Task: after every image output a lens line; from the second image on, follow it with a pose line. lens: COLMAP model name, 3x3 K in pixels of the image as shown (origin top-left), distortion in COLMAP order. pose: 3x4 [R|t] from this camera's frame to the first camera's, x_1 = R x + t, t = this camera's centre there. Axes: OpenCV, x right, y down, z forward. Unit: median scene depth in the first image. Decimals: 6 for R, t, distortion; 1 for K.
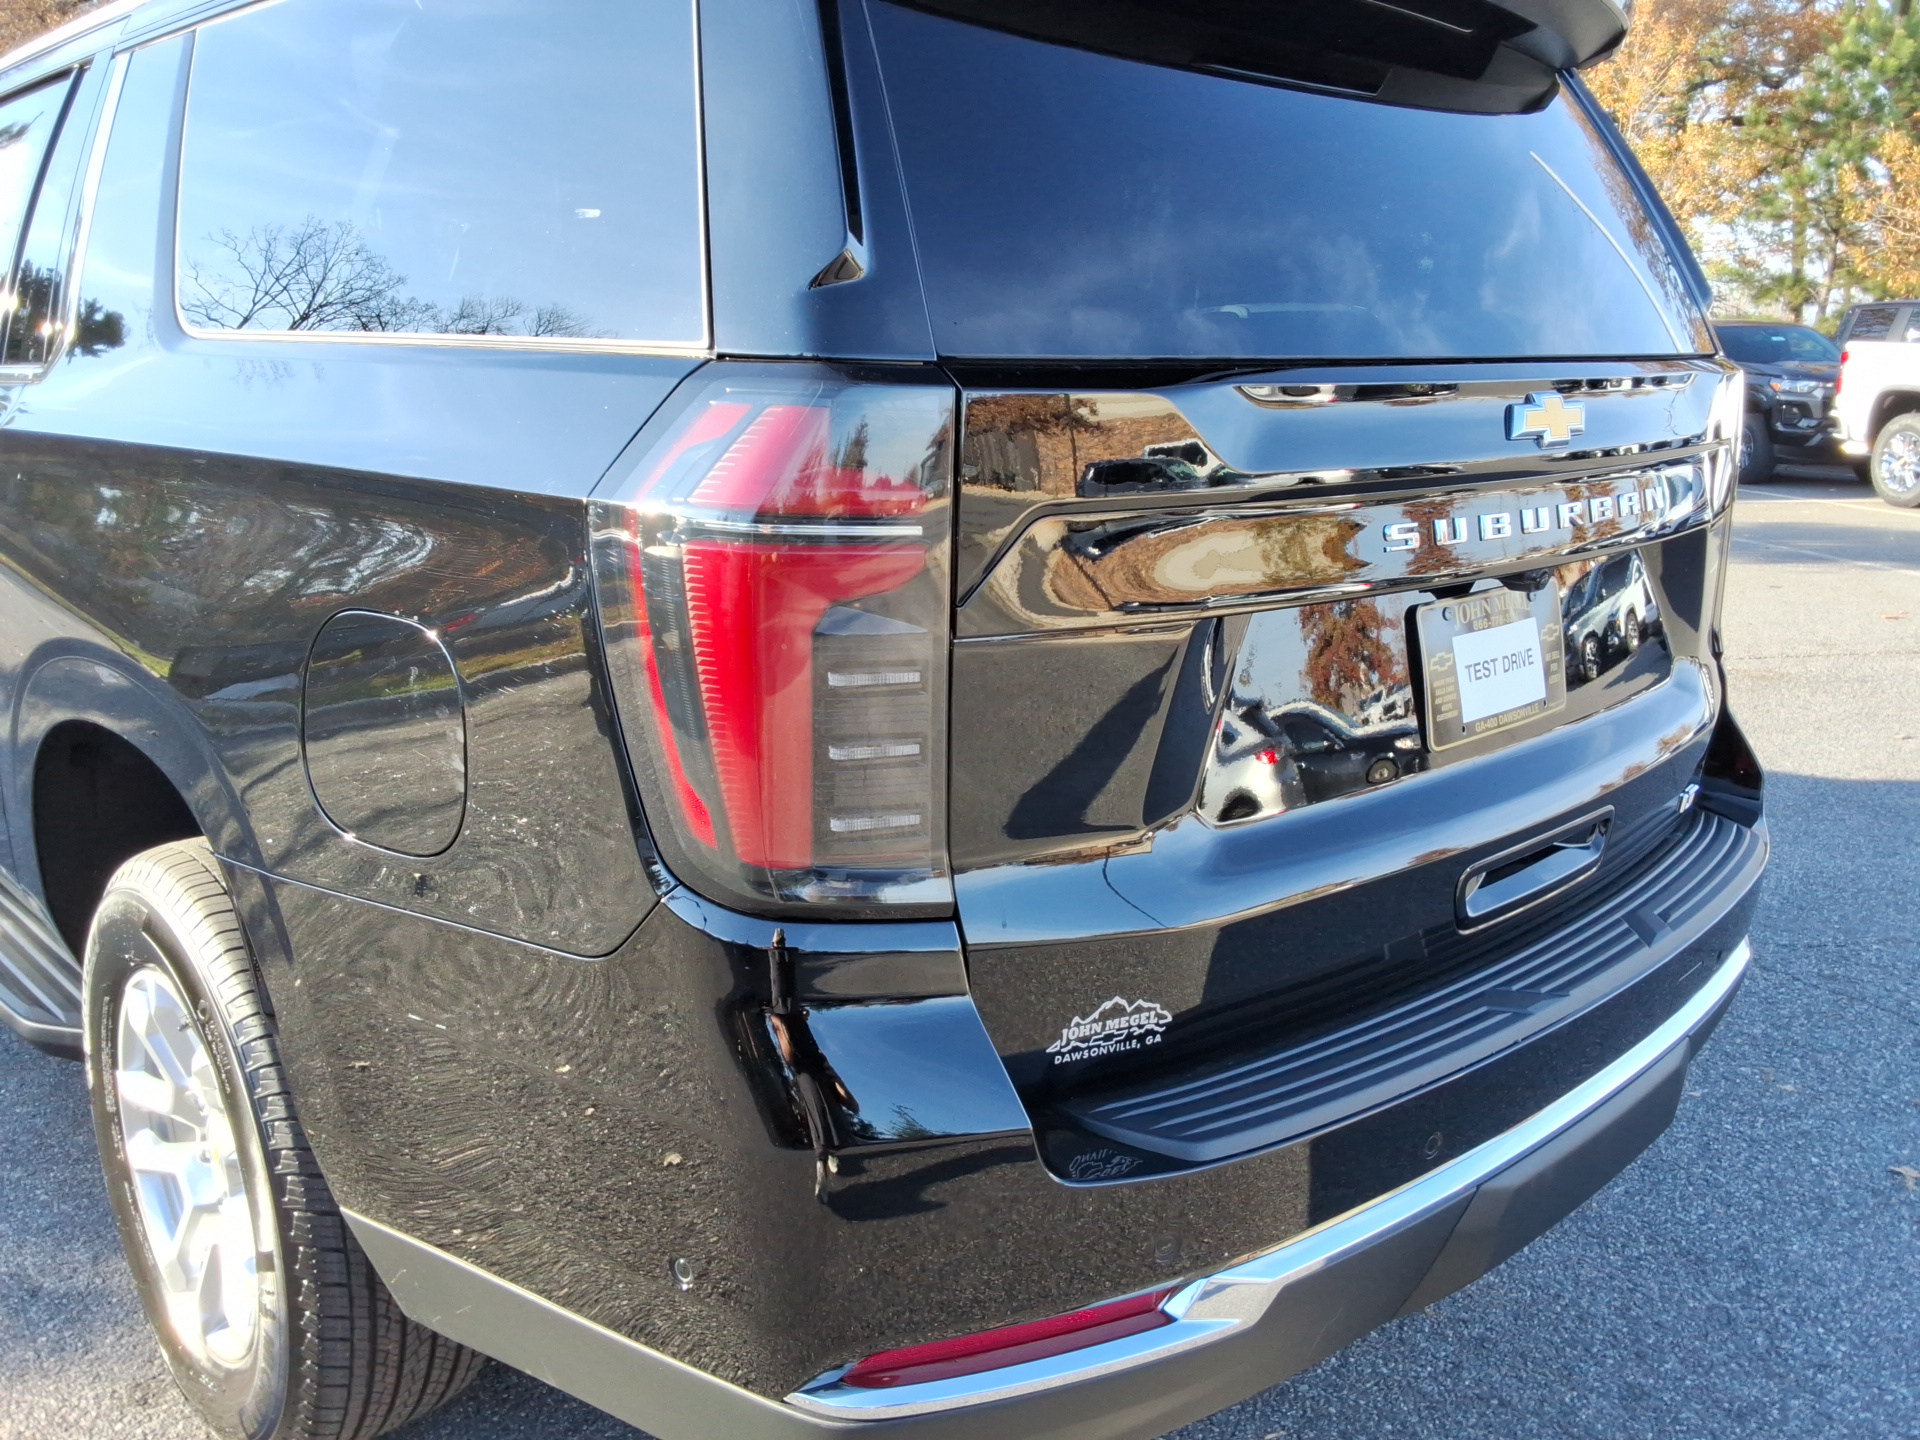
lens RADIAL K [[1562.1, 0, 979.5], [0, 1562.1, 703.3], [0, 0, 1]] dist [0.114992, -0.181790]
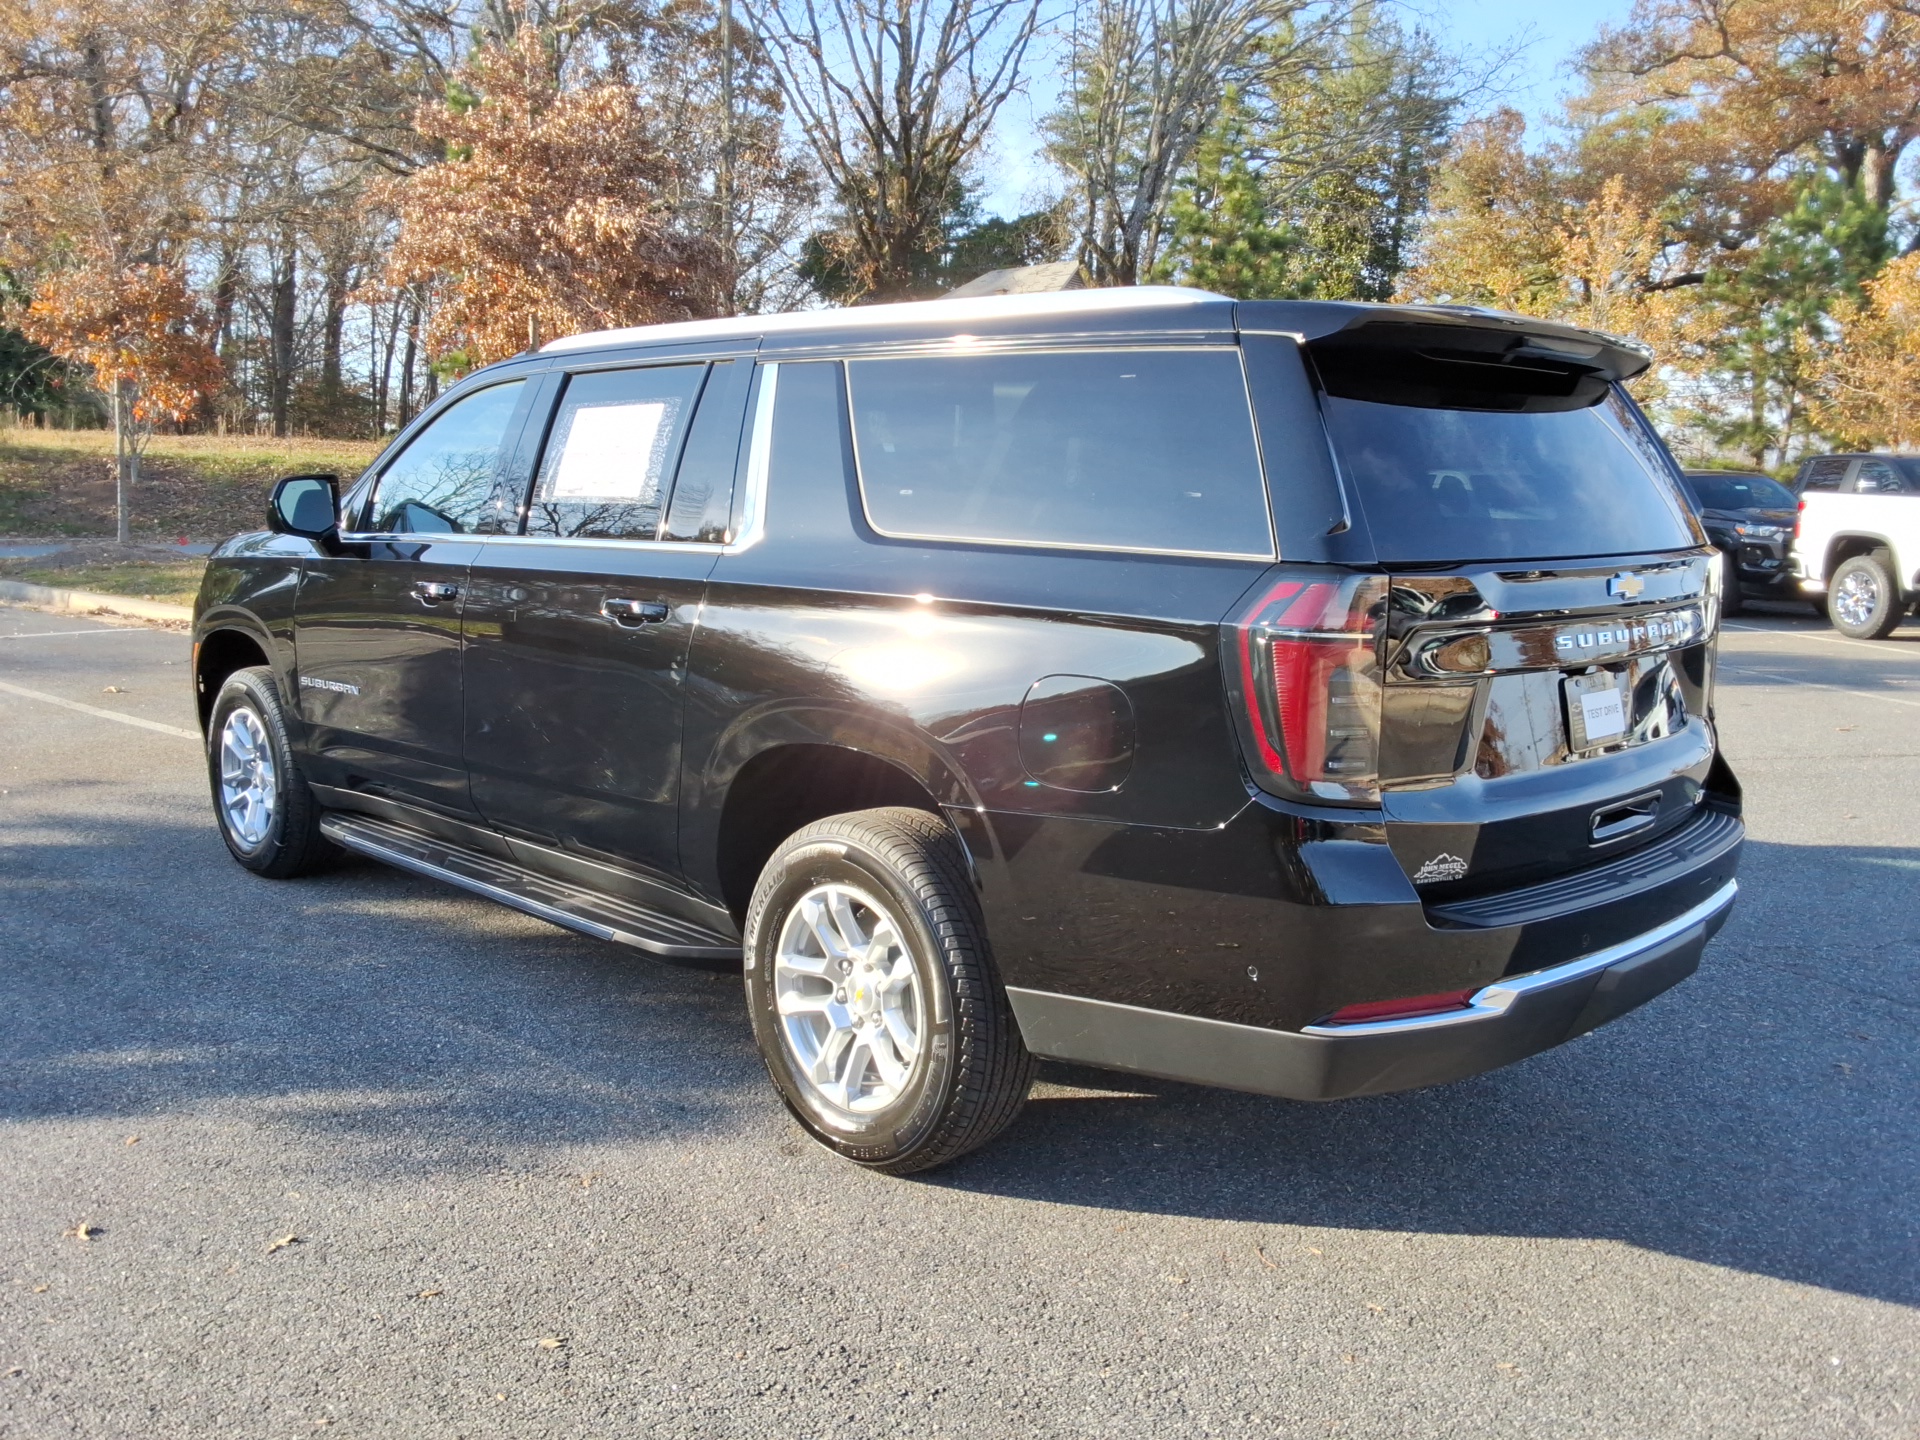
lens RADIAL K [[1571.7, 0, 978.7], [0, 1571.7, 706.3], [0, 0, 1]] dist [0.110718, -0.167149]
pose [[0.999863, 0.006376, 0.015247, -0.300692], [-0.005171, 0.996957, -0.077787, 0.081452], [-0.015697, 0.077697, 0.996853, -0.601037]]
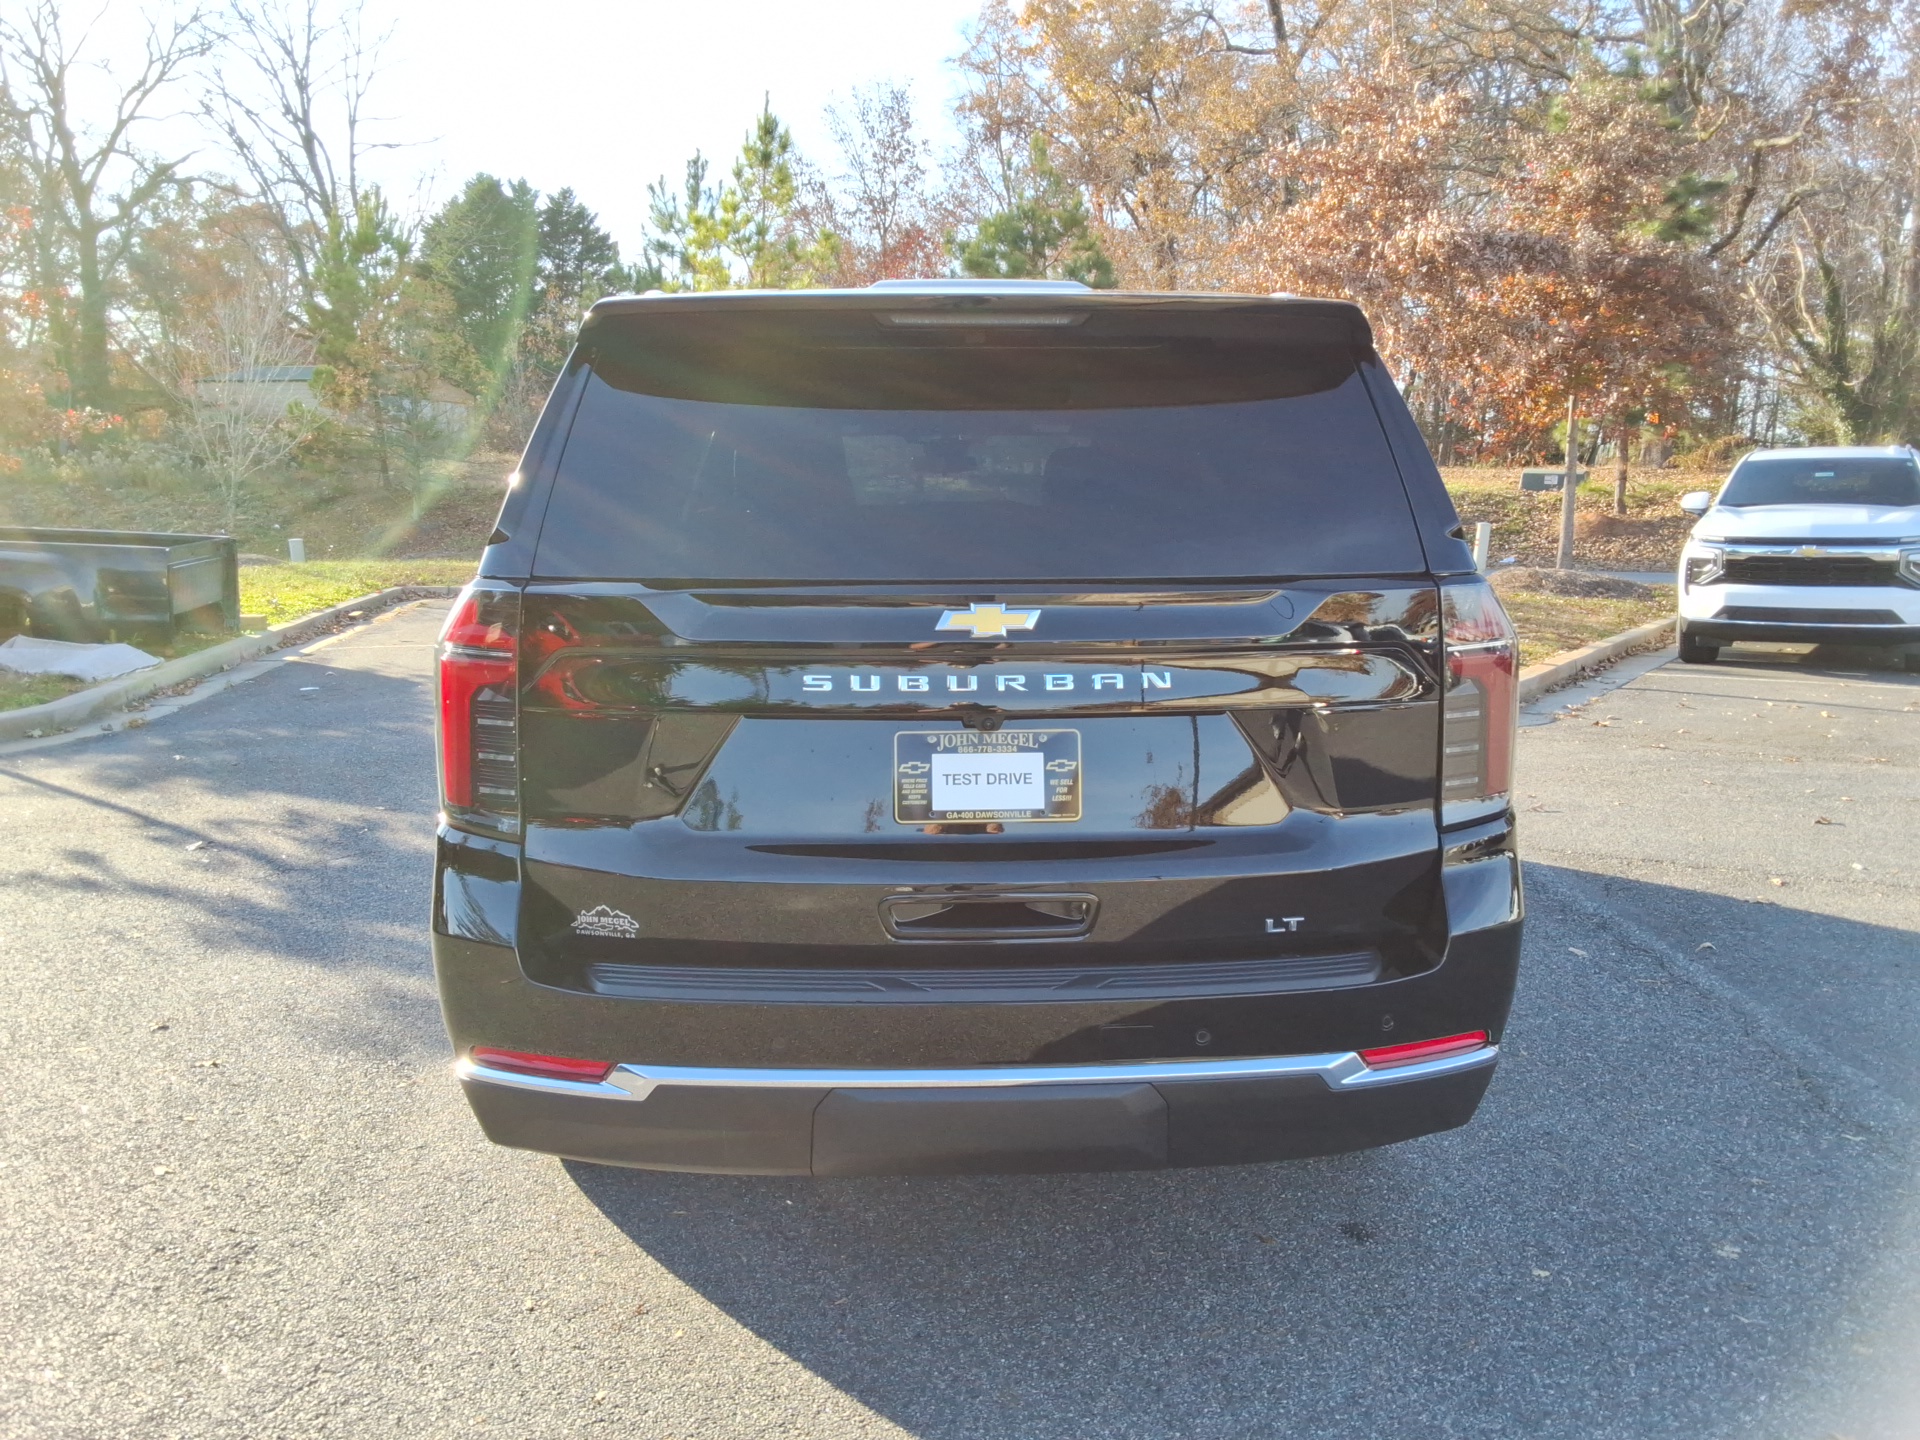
lens RADIAL K [[1560.9, 0, 958.6], [0, 1560.9, 714.6], [0, 0, 1]] dist [0.119677, -0.190070]
pose [[0.732583, 0.084606, -0.675399, 0.863563], [-0.141297, 0.989533, -0.029304, -0.024821], [0.665851, 0.116899, 0.736870, -0.077433]]
